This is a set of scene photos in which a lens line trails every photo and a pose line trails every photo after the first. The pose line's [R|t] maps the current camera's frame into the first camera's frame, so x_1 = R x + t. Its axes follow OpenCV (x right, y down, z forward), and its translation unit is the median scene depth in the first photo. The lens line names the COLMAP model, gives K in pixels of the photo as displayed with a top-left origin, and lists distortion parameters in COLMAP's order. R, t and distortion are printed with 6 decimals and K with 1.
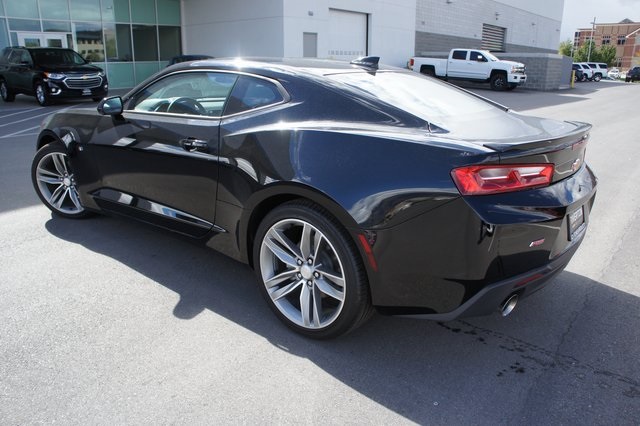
lens RADIAL K [[523.0, 0, 322.7], [0, 523.0, 215.0], [0, 0, 1]] dist [-0.163824, 0.110159]
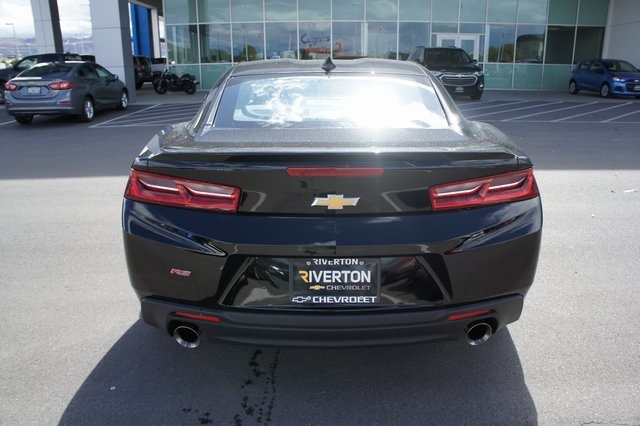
lens RADIAL K [[523.0, 0, 321.2], [0, 523.0, 211.5], [0, 0, 1]] dist [-0.163824, 0.110159]
pose [[0.616358, 0.208643, -0.759323, 0.215742], [-0.215829, 0.972095, 0.091916, -0.031126], [0.757312, 0.107231, 0.644190, 0.111114]]
